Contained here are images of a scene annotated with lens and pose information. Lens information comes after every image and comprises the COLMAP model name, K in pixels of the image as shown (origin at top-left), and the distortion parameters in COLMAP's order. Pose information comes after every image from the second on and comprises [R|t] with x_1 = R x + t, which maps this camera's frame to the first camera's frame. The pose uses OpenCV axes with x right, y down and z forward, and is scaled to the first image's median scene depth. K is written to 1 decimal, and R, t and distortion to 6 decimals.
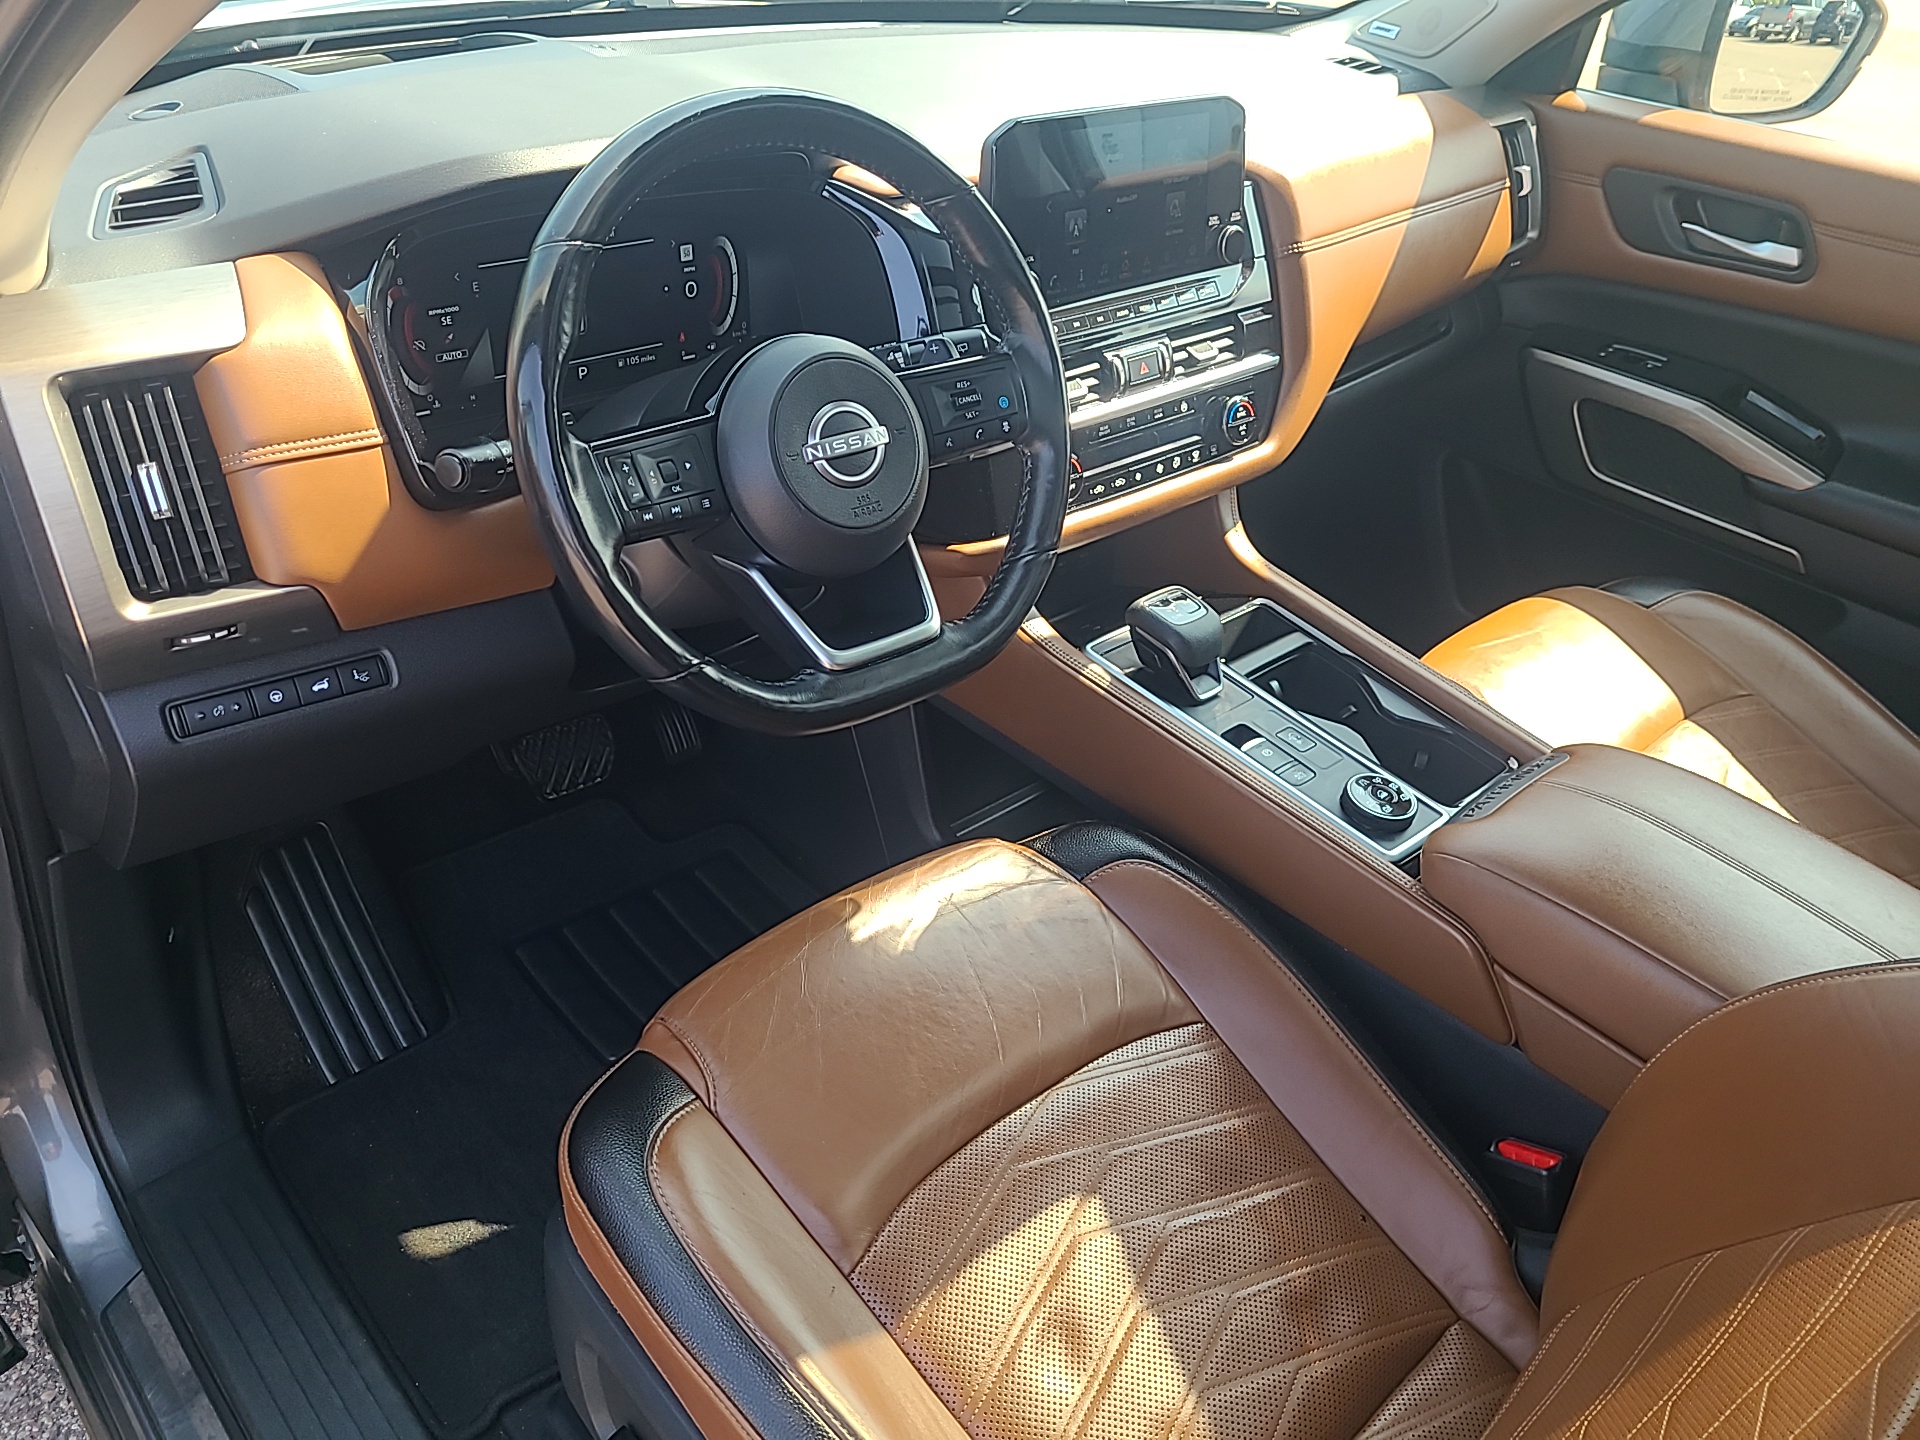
lens RADIAL K [[1508.3, 0, 960.0], [0, 1508.3, 720.0], [0, 0, 1]] dist [0.052807, -0.069160]
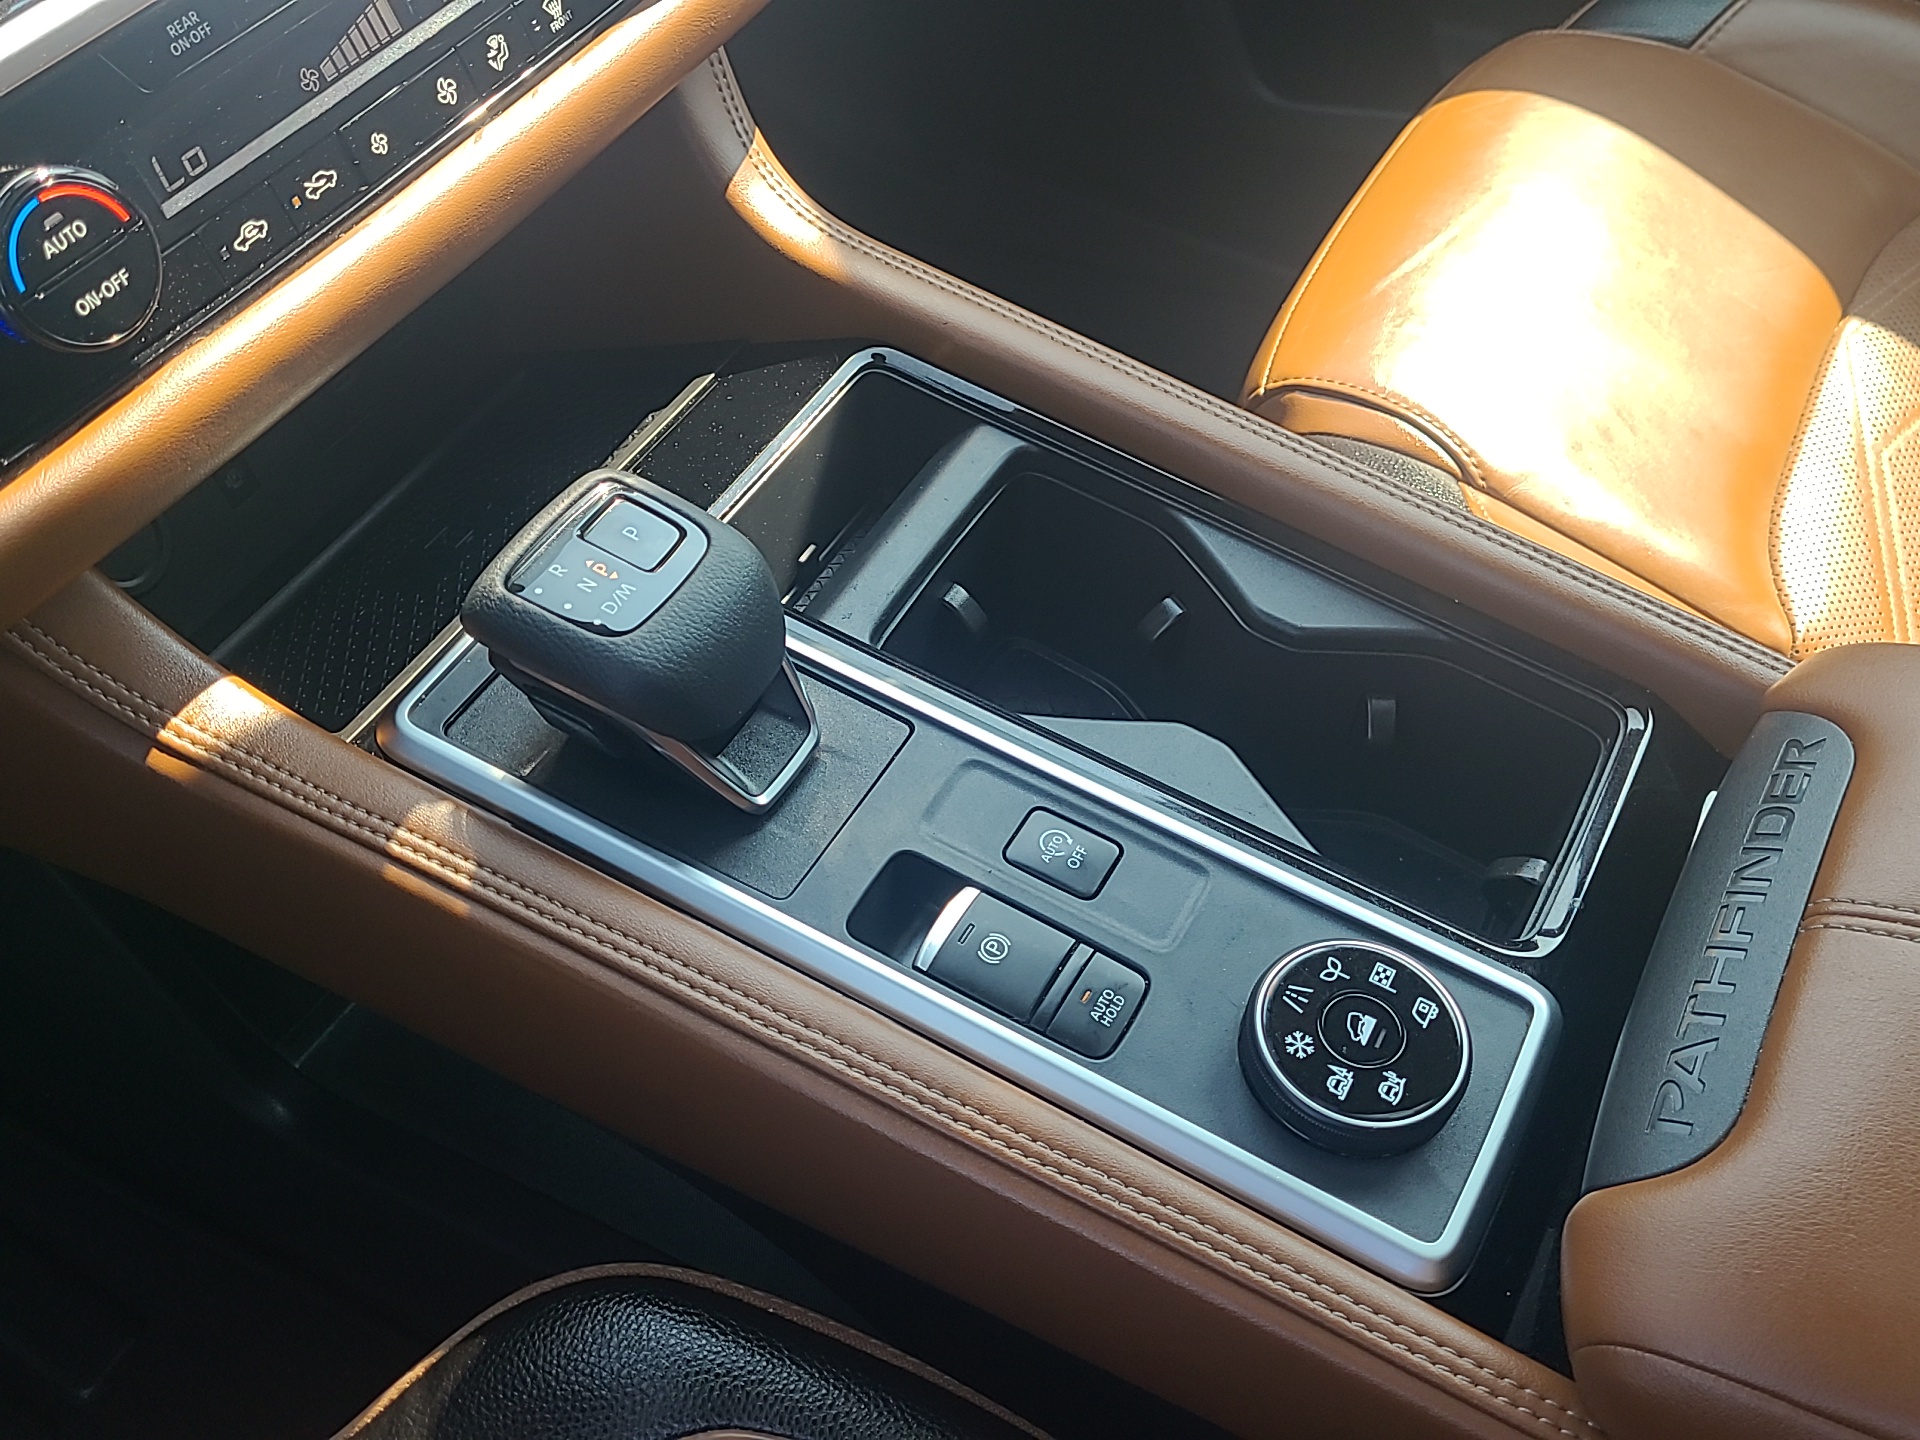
lens RADIAL K [[1898.2, 0, 960.0], [0, 1898.2, 720.0], [0, 0, 1]] dist [0.023799, 0.020632]
pose [[0.948863, -0.290362, 0.123887, 0.152900], [0.243910, 0.923450, 0.296222, -0.142984], [-0.200415, -0.250857, 0.947050, 0.591668]]
